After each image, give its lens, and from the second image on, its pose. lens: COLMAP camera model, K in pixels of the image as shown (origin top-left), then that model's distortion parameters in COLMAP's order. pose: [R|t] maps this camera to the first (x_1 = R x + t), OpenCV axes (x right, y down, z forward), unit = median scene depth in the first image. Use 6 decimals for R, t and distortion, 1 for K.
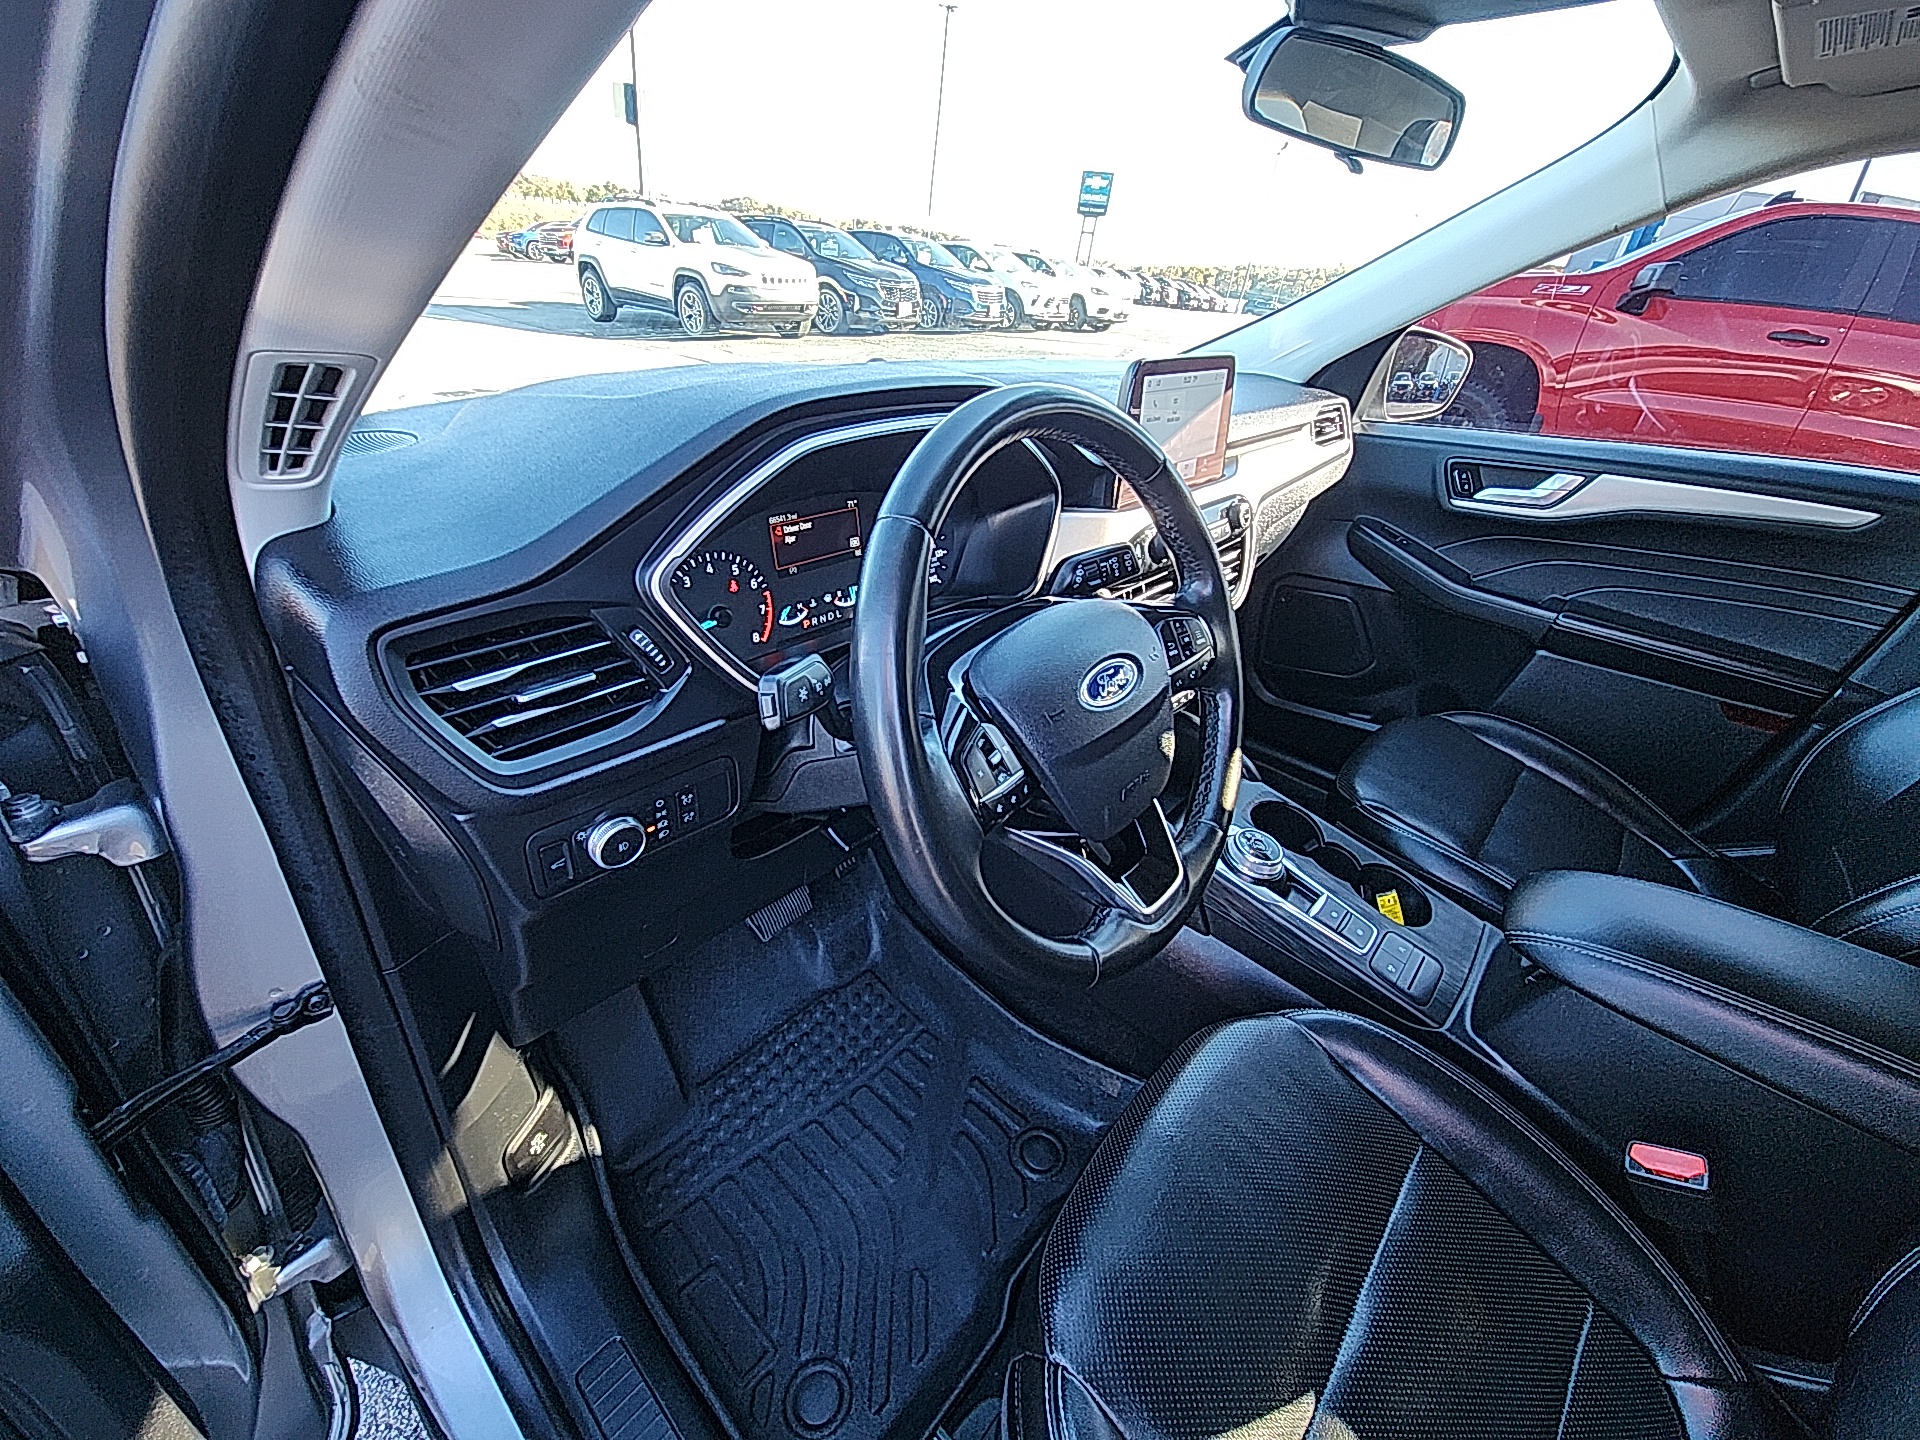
lens RADIAL K [[777.0, 0, 949.4], [0, 777.0, 701.3], [0, 0, 1]] dist [0.006772, -0.000907]
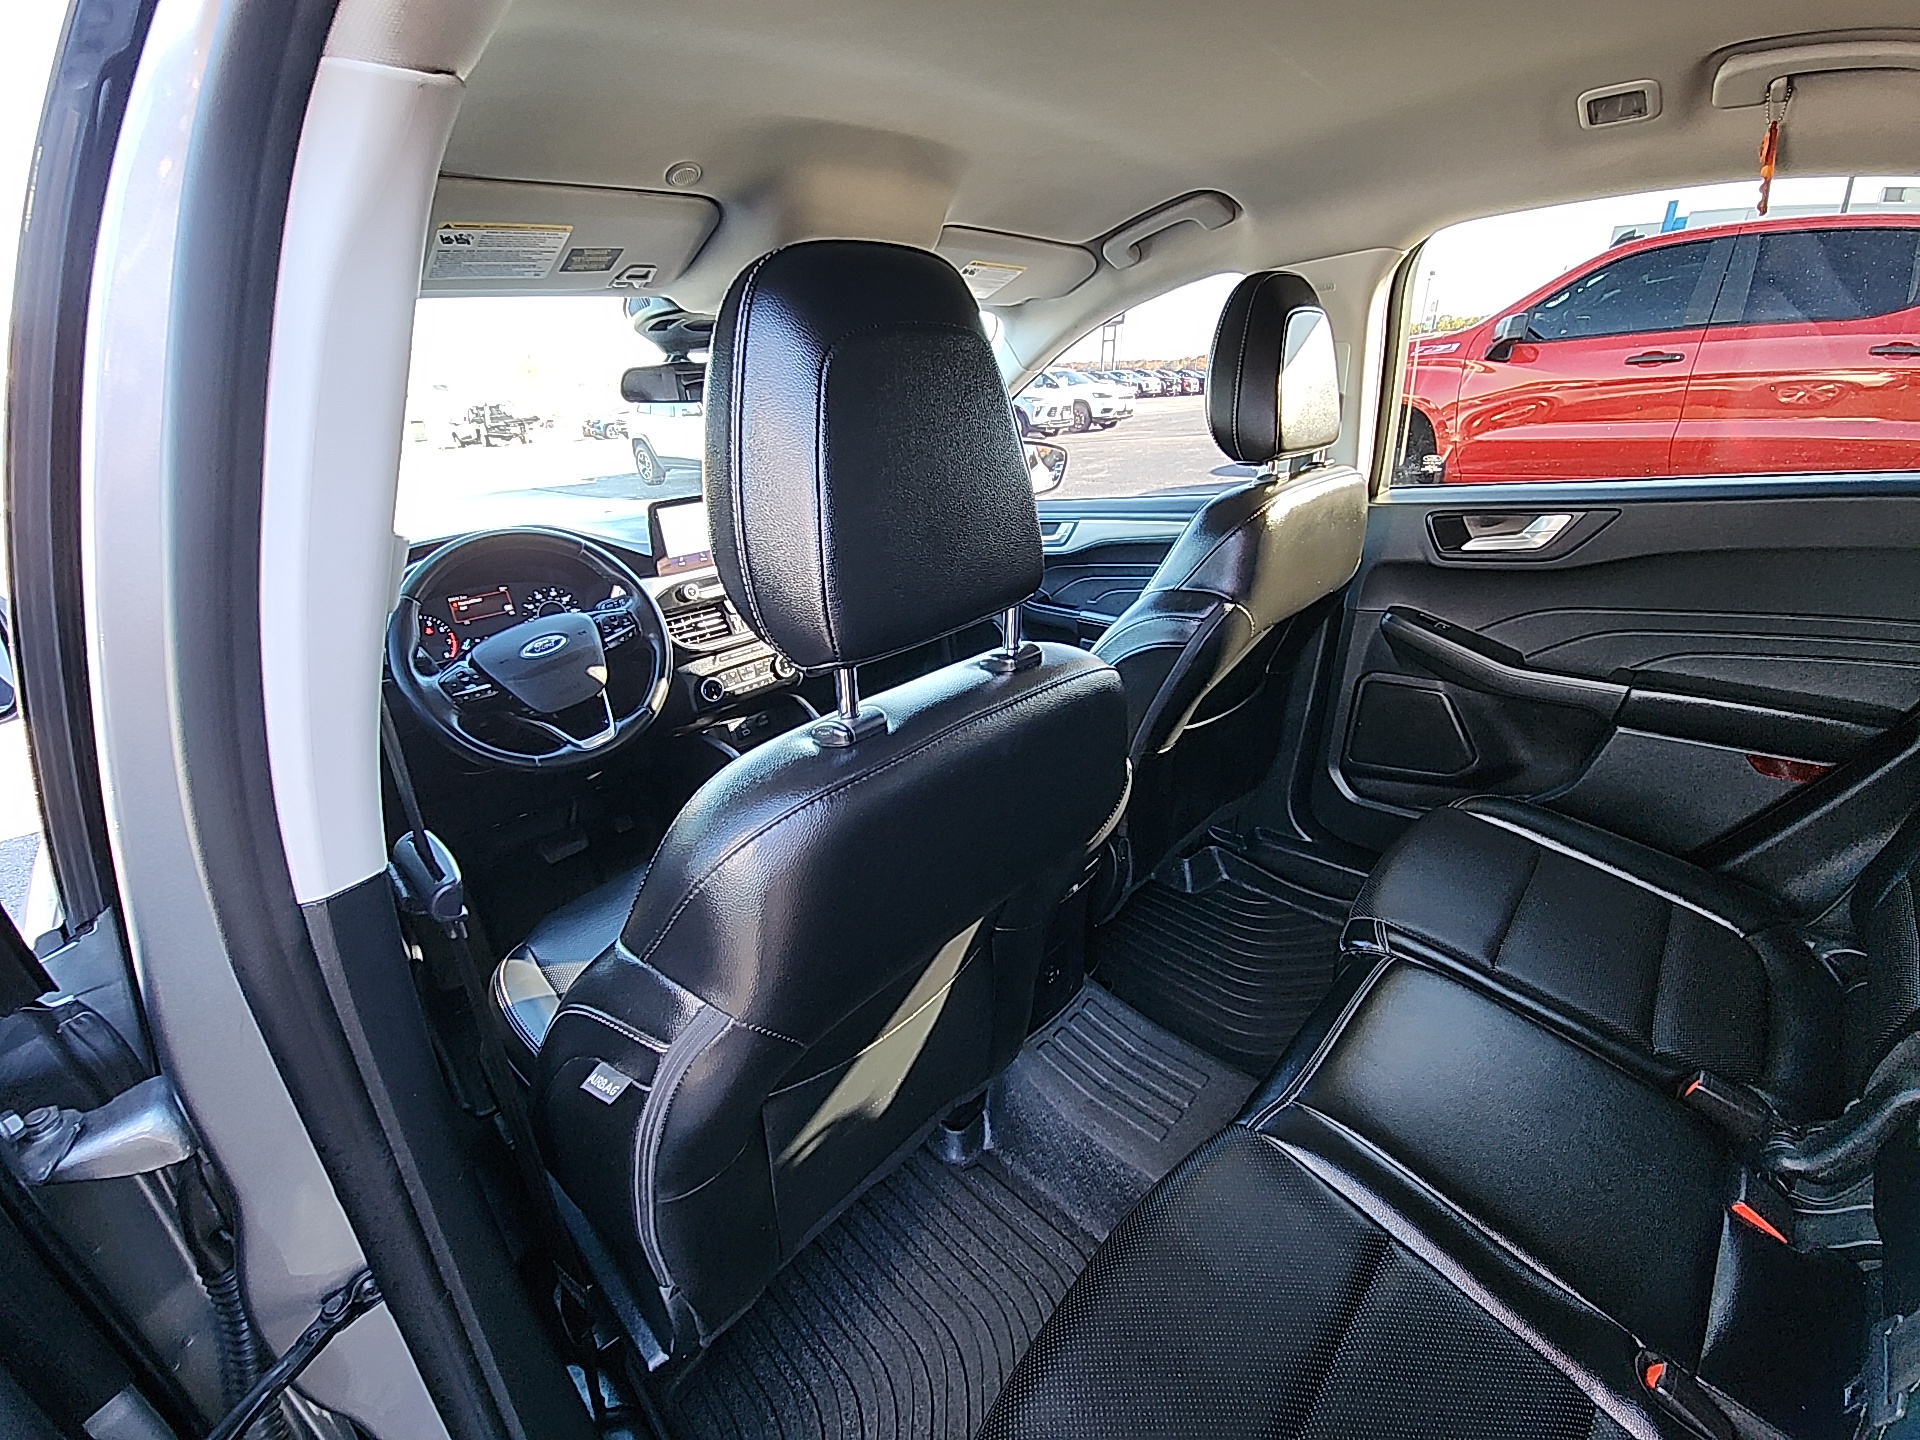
lens RADIAL K [[777.0, 0, 955.0], [0, 777.0, 707.1], [0, 0, 1]] dist [-0.001278, -0.000278]
pose [[0.989888, -0.106342, -0.093881, 0.696217], [0.094110, 0.987519, -0.126288, 0.243145], [0.106139, 0.116176, 0.987541, -0.493456]]
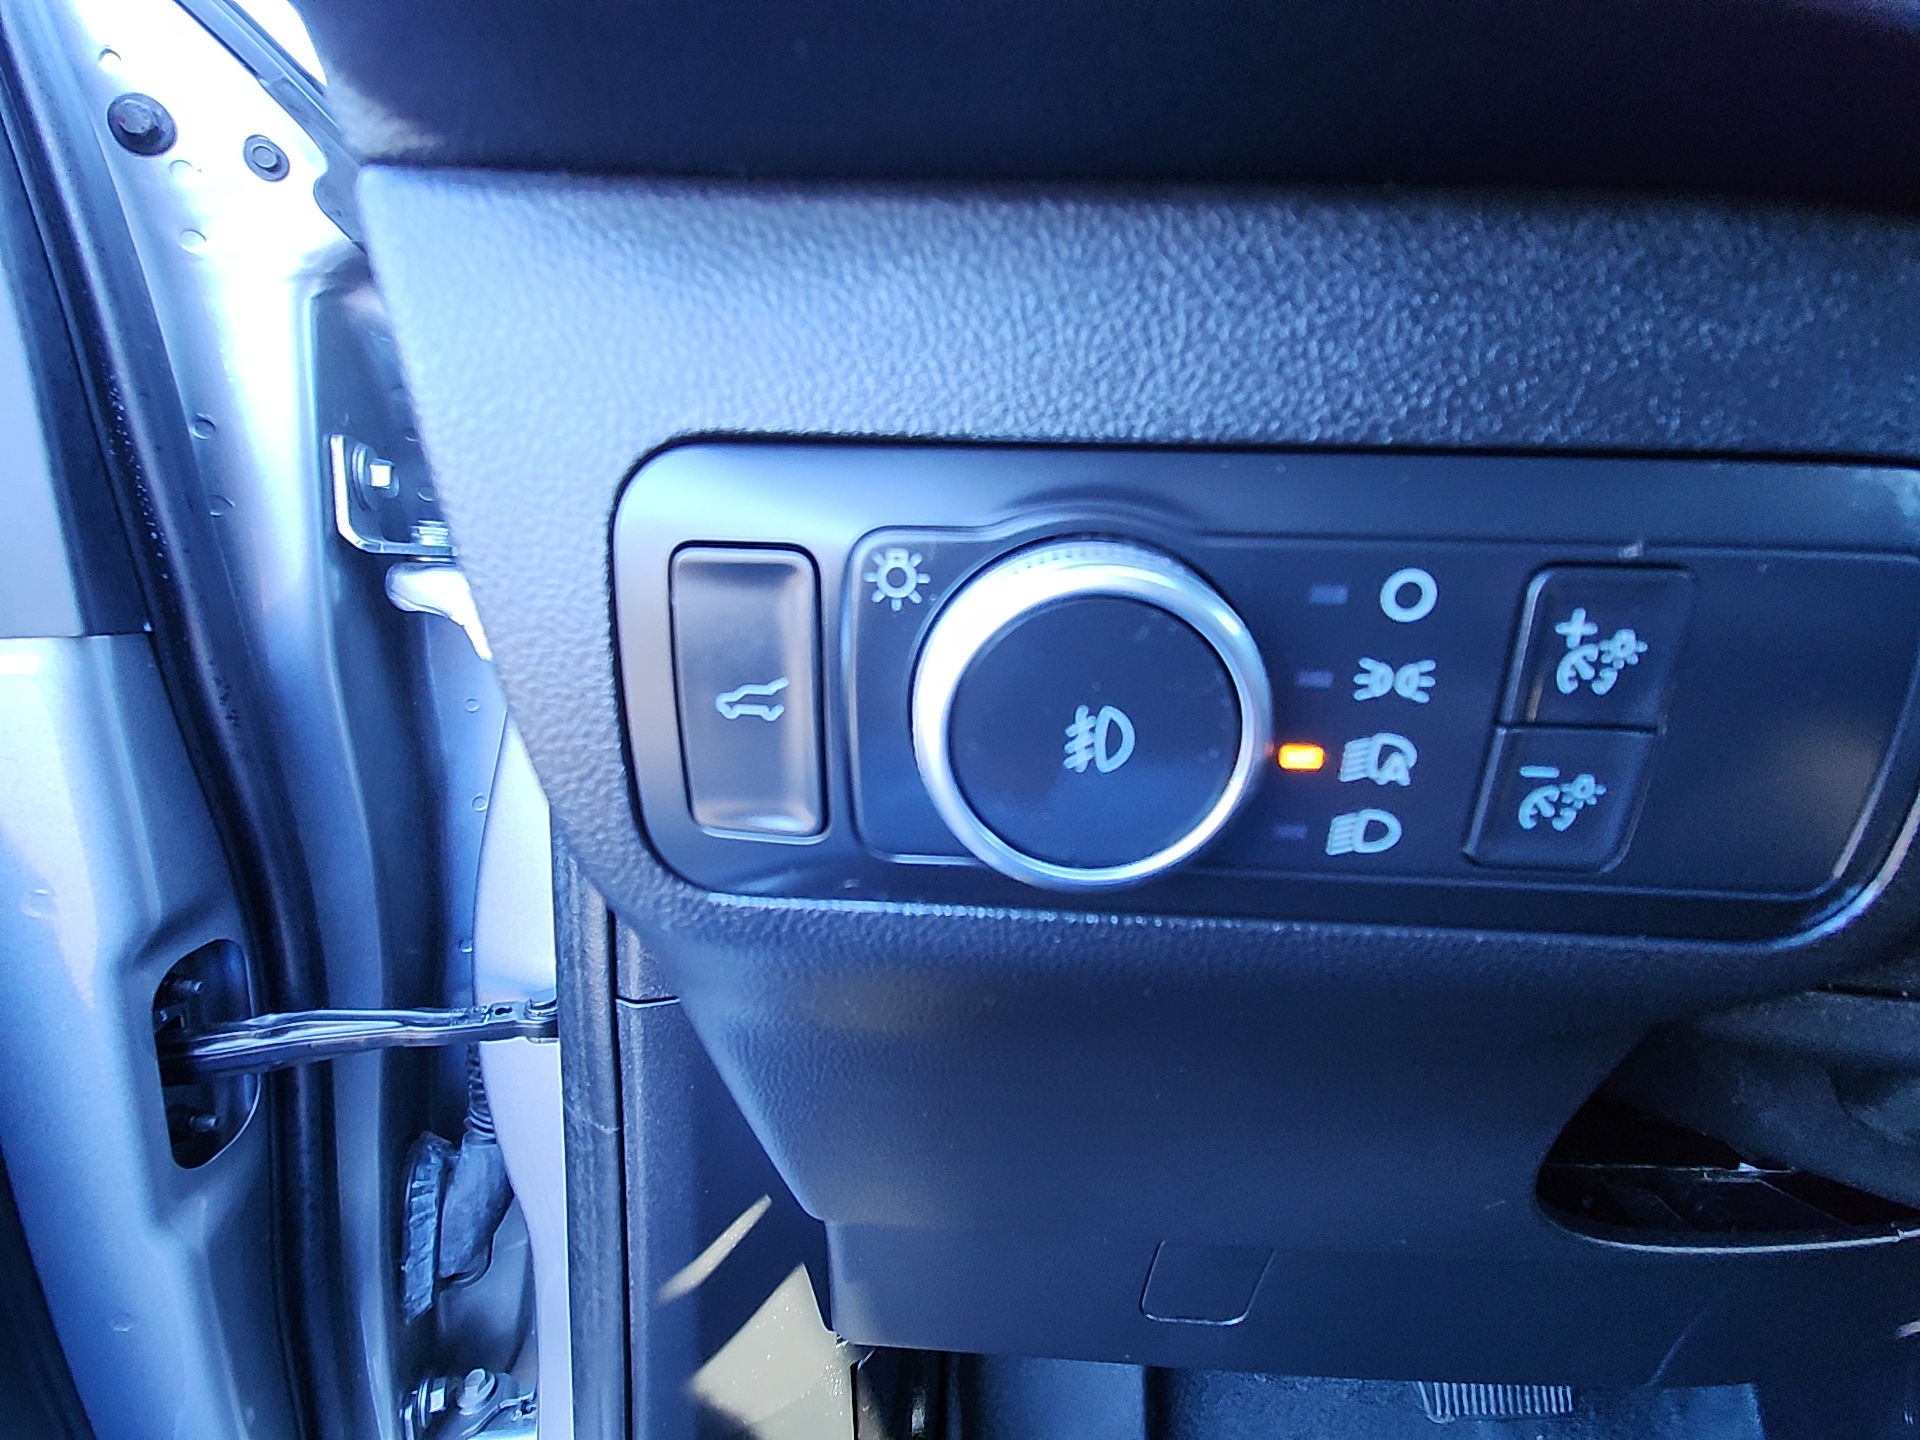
lens RADIAL K [[777.0, 0, 949.4], [0, 777.0, 701.3], [0, 0, 1]] dist [0.006772, -0.000907]
pose [[0.663887, 0.140436, -0.734528, -0.136397], [-0.347901, 0.927450, -0.137121, 0.086686], [0.661981, 0.346576, 0.664580, 0.363847]]
